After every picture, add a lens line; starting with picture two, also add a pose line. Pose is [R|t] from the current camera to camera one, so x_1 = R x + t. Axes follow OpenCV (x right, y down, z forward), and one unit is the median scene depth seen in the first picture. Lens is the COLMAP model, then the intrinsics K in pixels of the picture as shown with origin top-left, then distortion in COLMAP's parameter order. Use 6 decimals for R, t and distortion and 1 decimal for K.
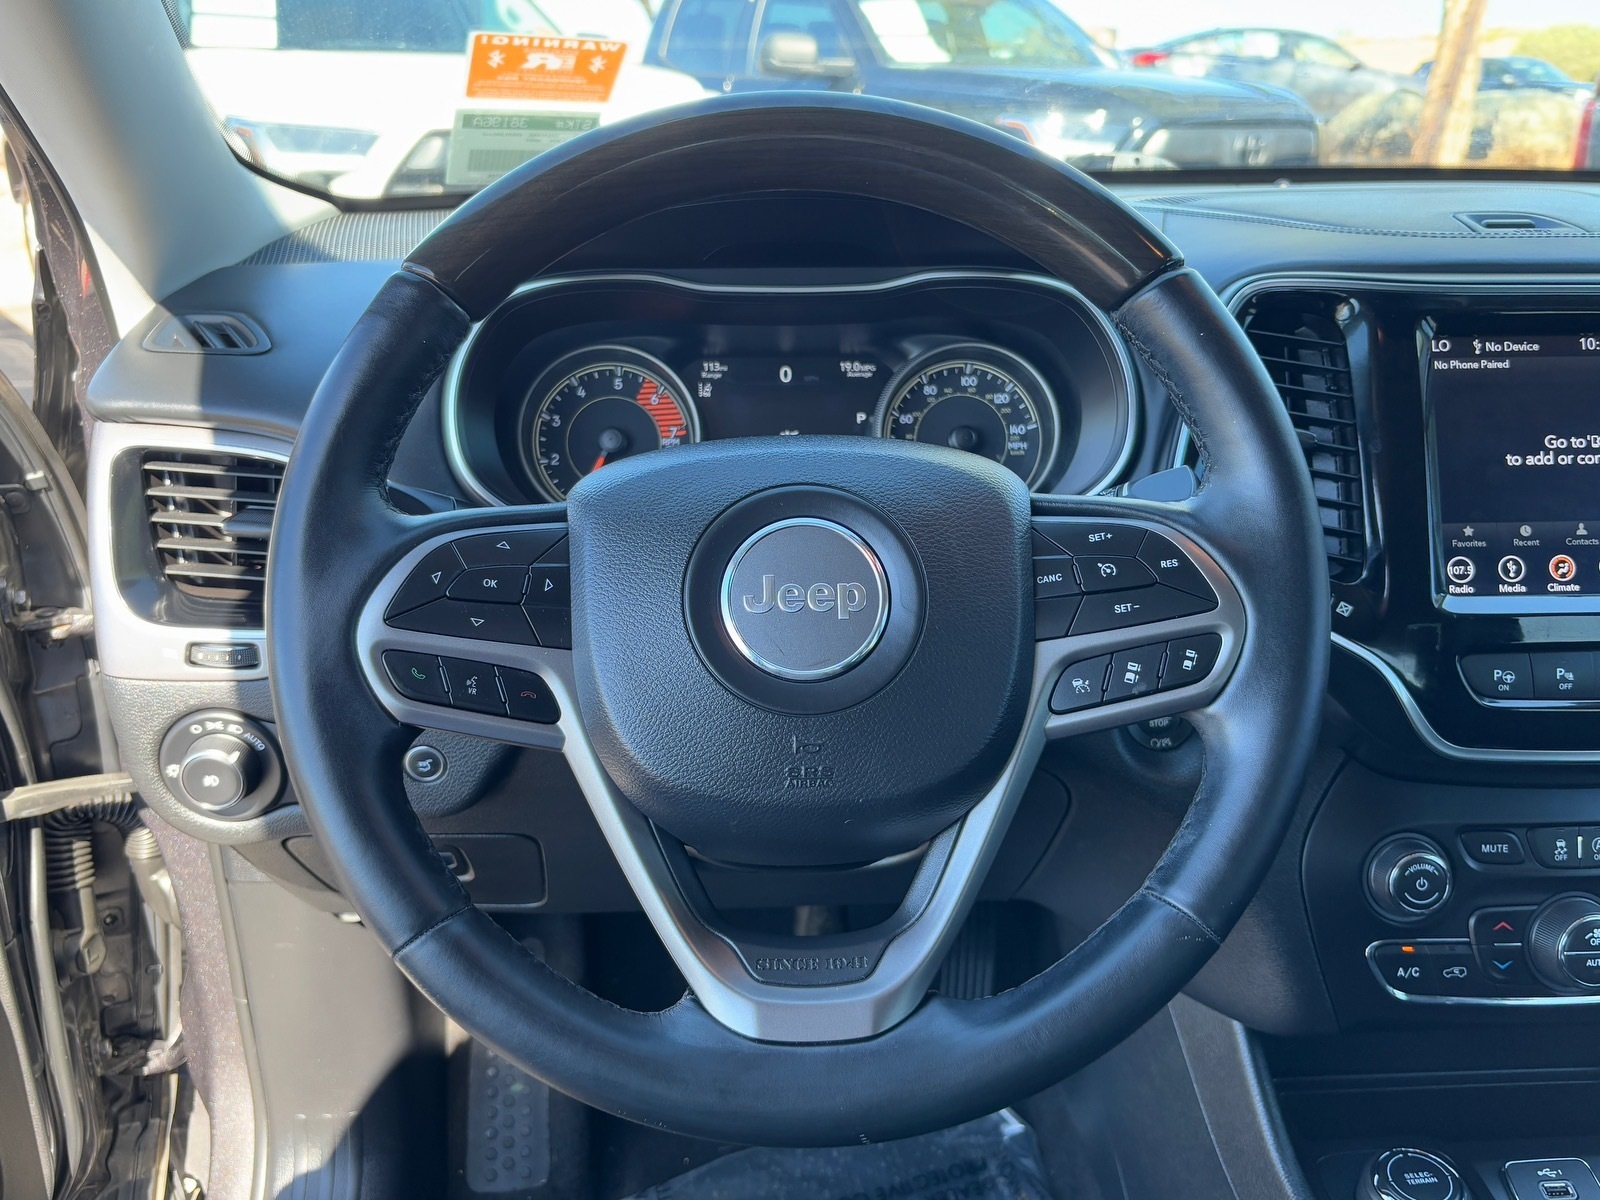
lens RADIAL K [[1313.1, 0, 793.0], [0, 1313.1, 604.2], [0, 0, 1]] dist [0.026659, -0.038297]
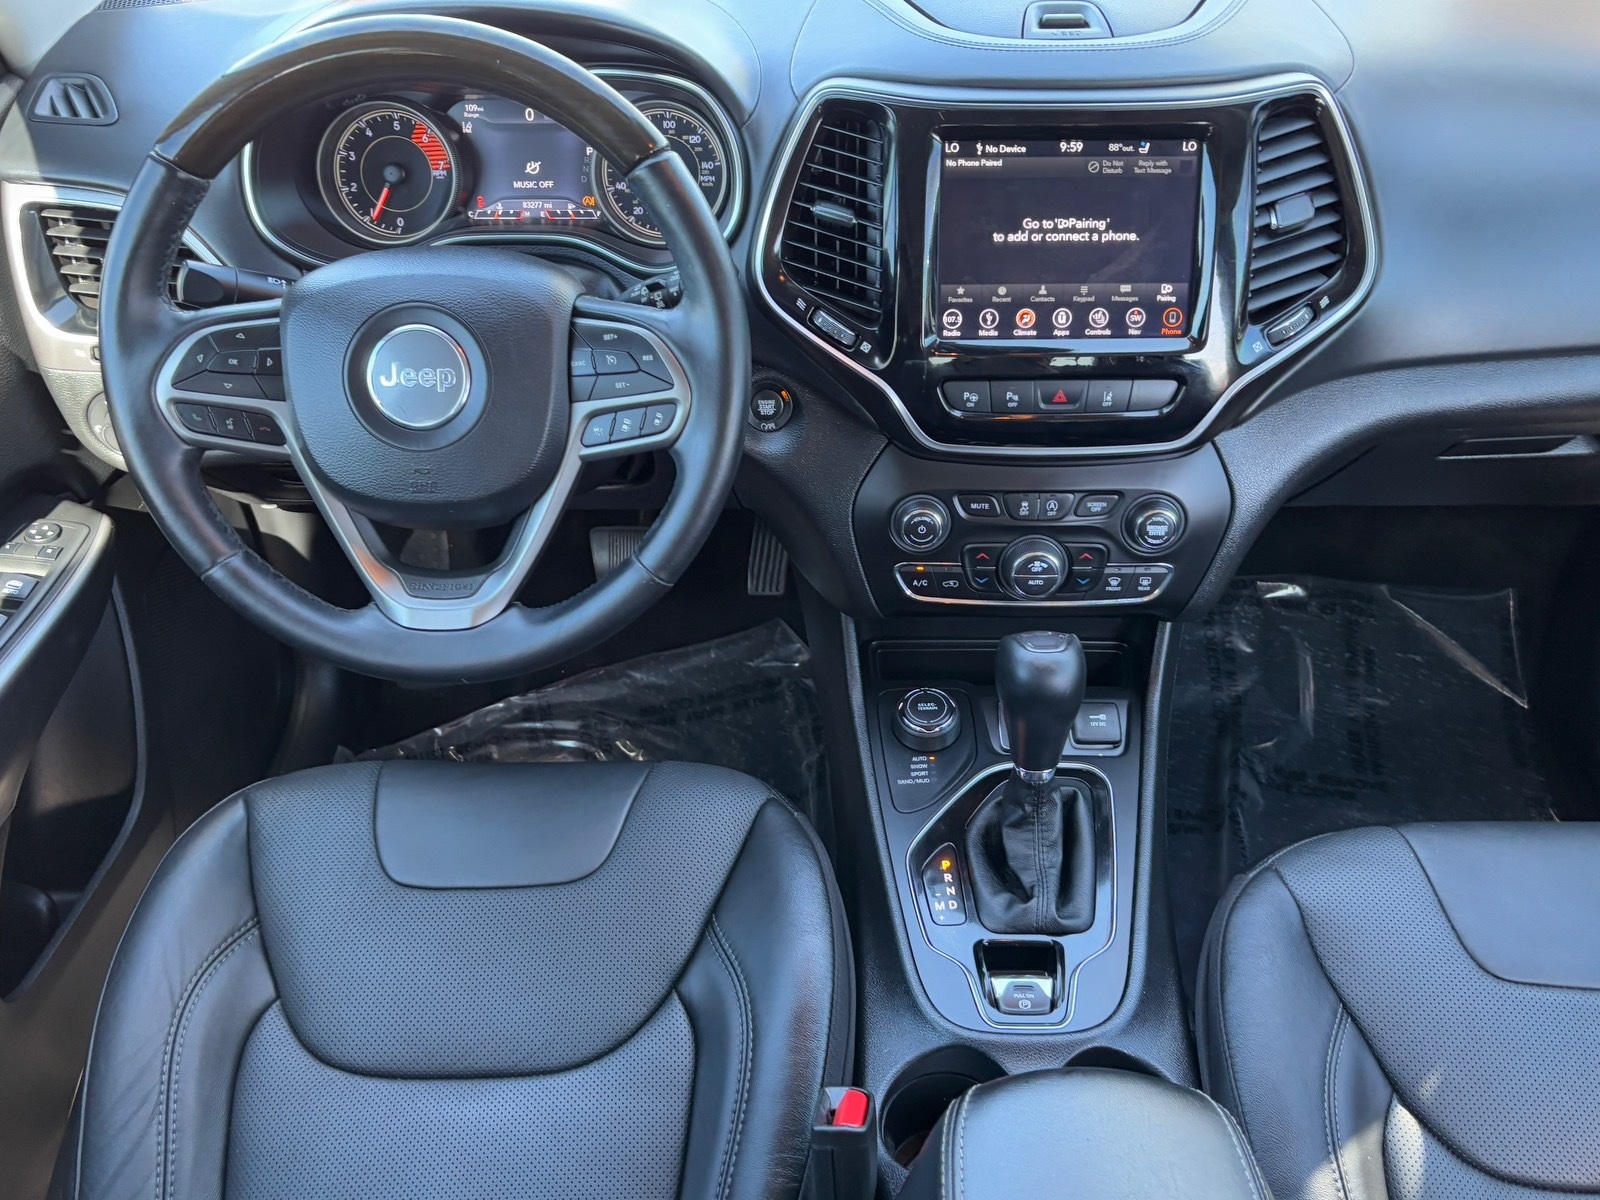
lens RADIAL K [[1388.6, 0, 801.5], [0, 1388.6, 609.6], [0, 0, 1]] dist [0.022379, -0.009410]
pose [[0.997631, 0.032976, -0.060376, 0.429147], [-0.009128, 0.933319, 0.358933, -0.259347], [0.068187, -0.357532, 0.931408, -0.495620]]
